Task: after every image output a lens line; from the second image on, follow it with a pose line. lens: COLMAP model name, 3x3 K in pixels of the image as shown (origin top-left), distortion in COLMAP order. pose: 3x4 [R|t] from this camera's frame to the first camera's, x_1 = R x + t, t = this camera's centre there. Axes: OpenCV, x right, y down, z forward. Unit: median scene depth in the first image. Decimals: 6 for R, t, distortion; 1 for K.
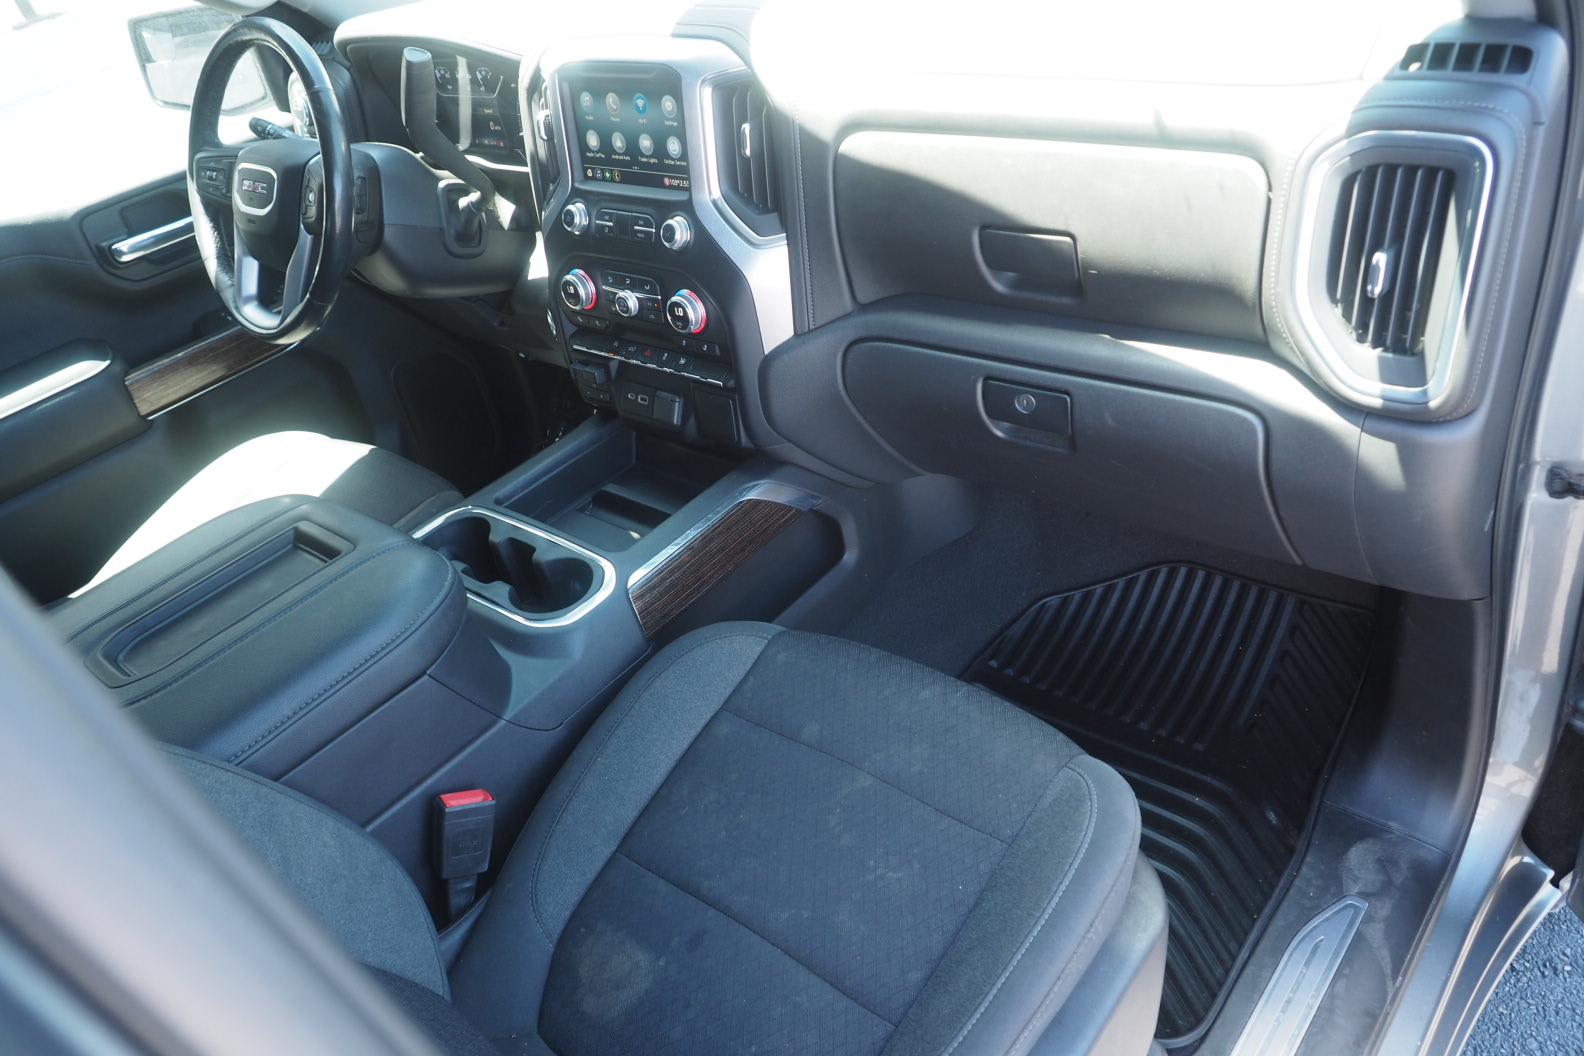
lens RADIAL K [[1125.3, 0, 794.3], [0, 1125.3, 525.1], [0, 0, 1]] dist [-0.035976, 0.012467]
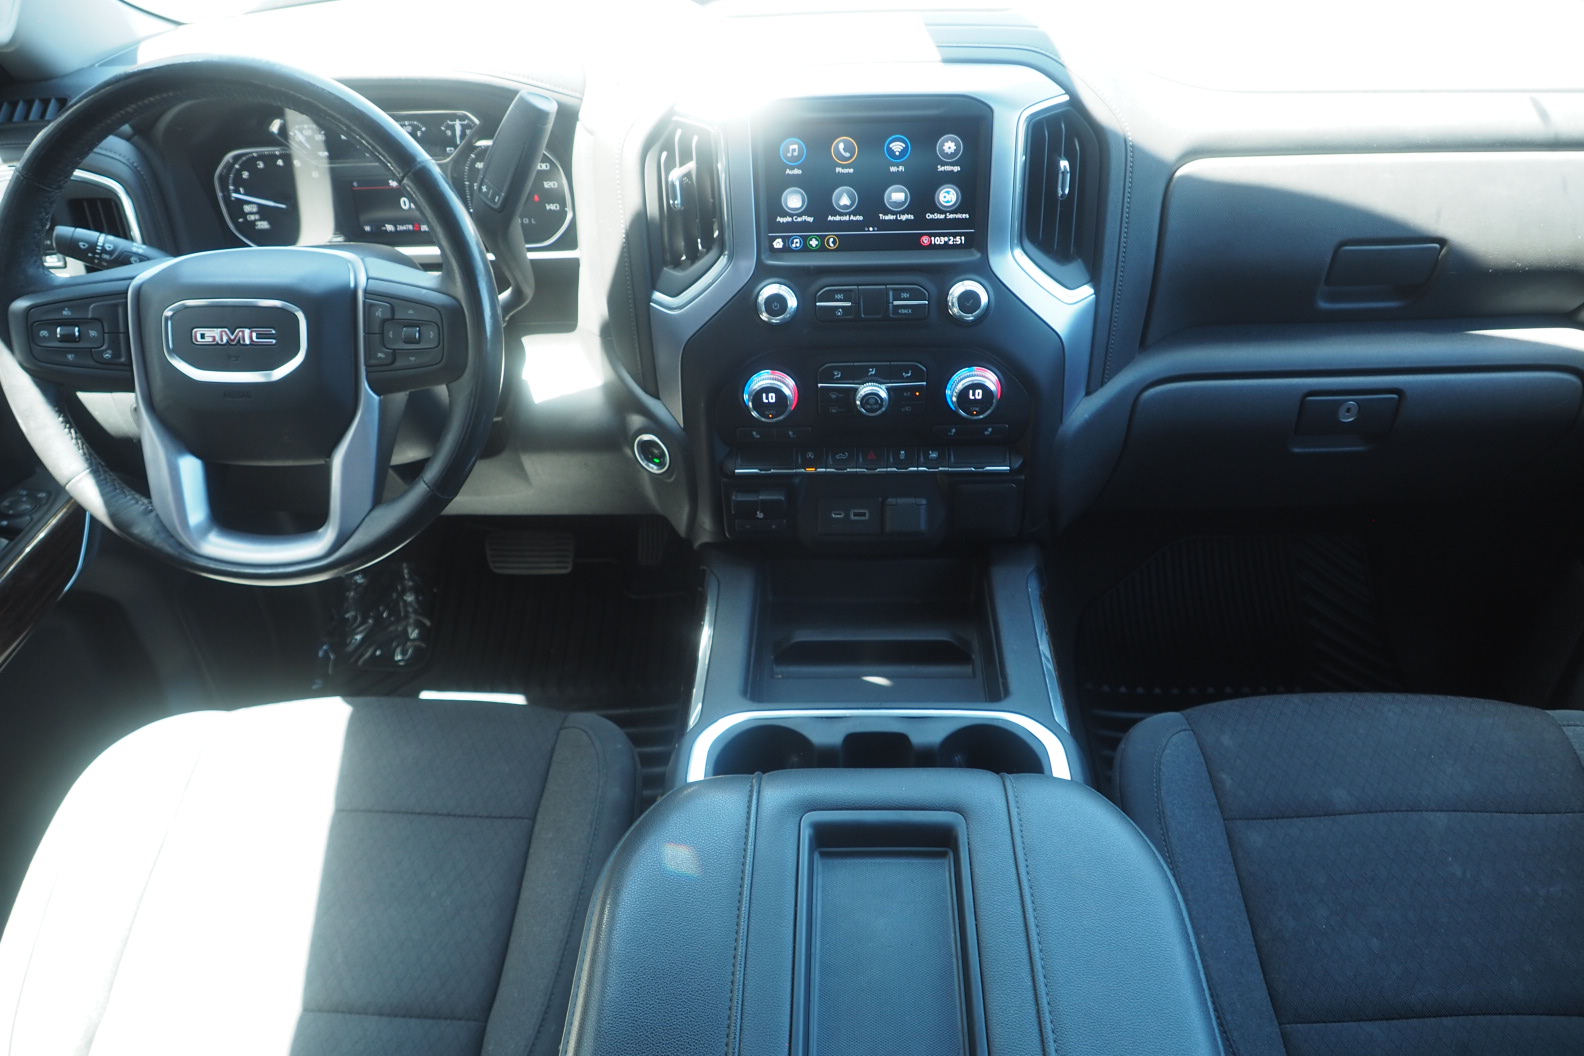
lens RADIAL K [[1125.3, 0, 799.9], [0, 1125.3, 523.3], [0, 0, 1]] dist [-0.035976, 0.012467]
pose [[0.783138, -0.259871, 0.564945, -0.687586], [0.273302, 0.959884, 0.062684, -0.184870], [-0.558571, 0.105310, 0.822744, 0.403266]]
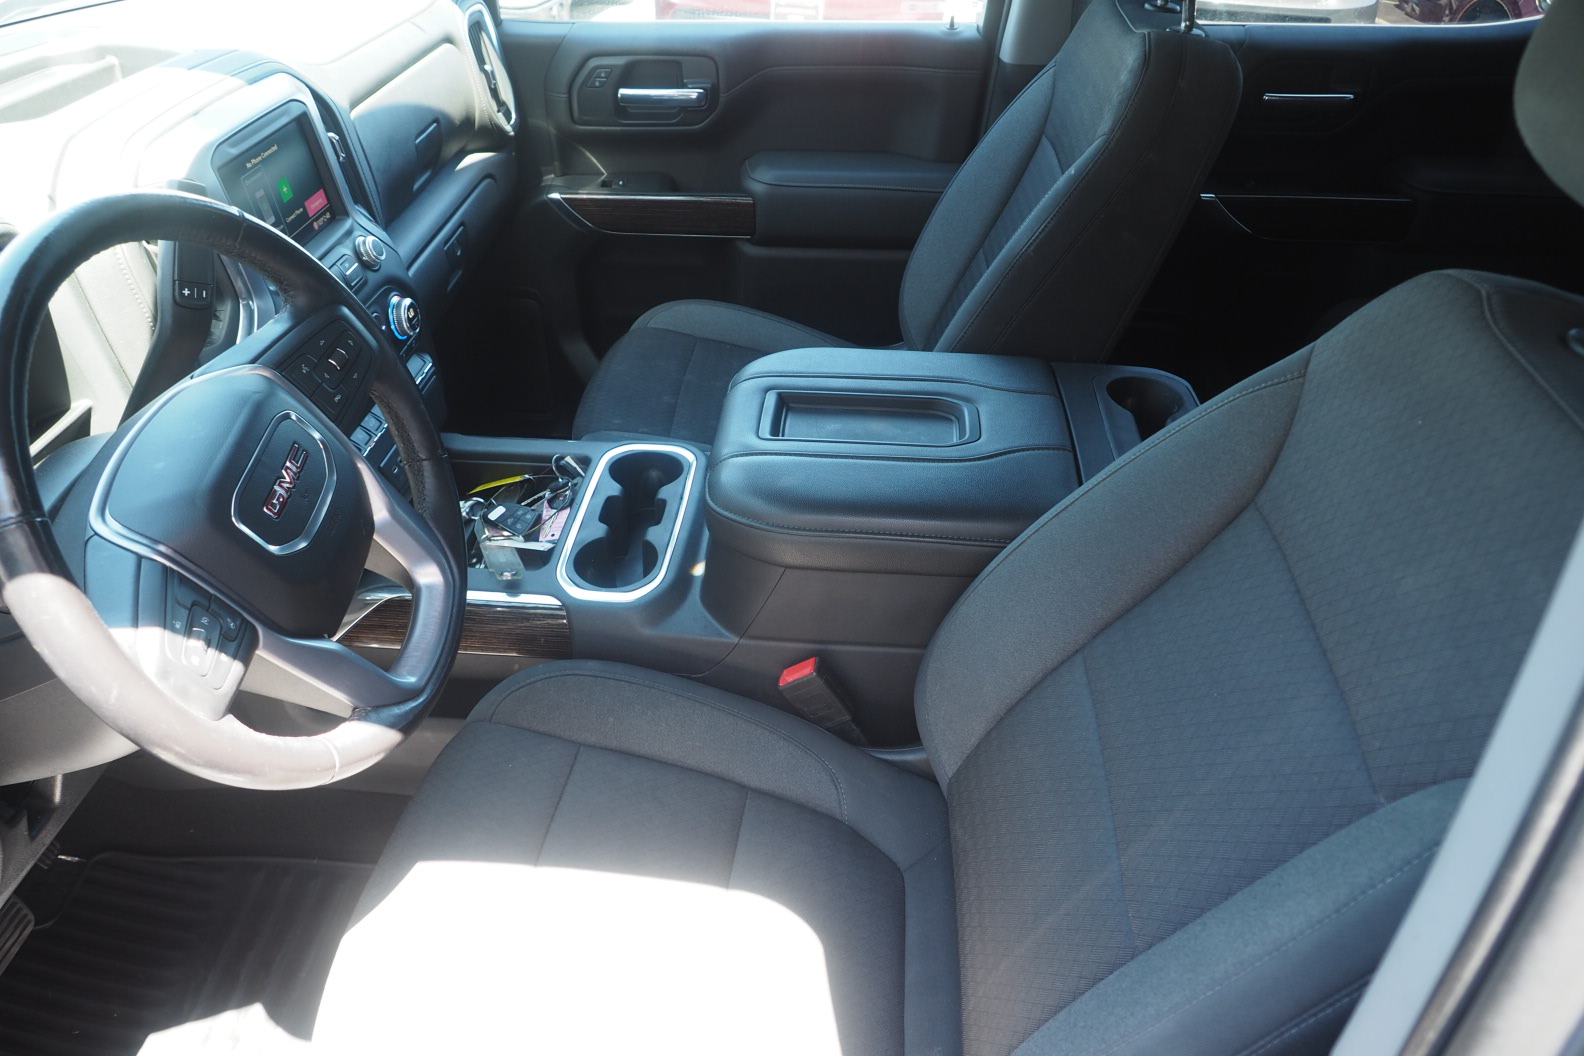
lens RADIAL K [[1125.3, 0, 789.9], [0, 1125.3, 525.1], [0, 0, 1]] dist [-0.035976, 0.012467]
pose [[-0.585317, -0.330125, 0.740555, -1.144050], [0.527713, 0.538319, 0.657063, -0.579827], [-0.615568, 0.775391, -0.140876, 1.074944]]
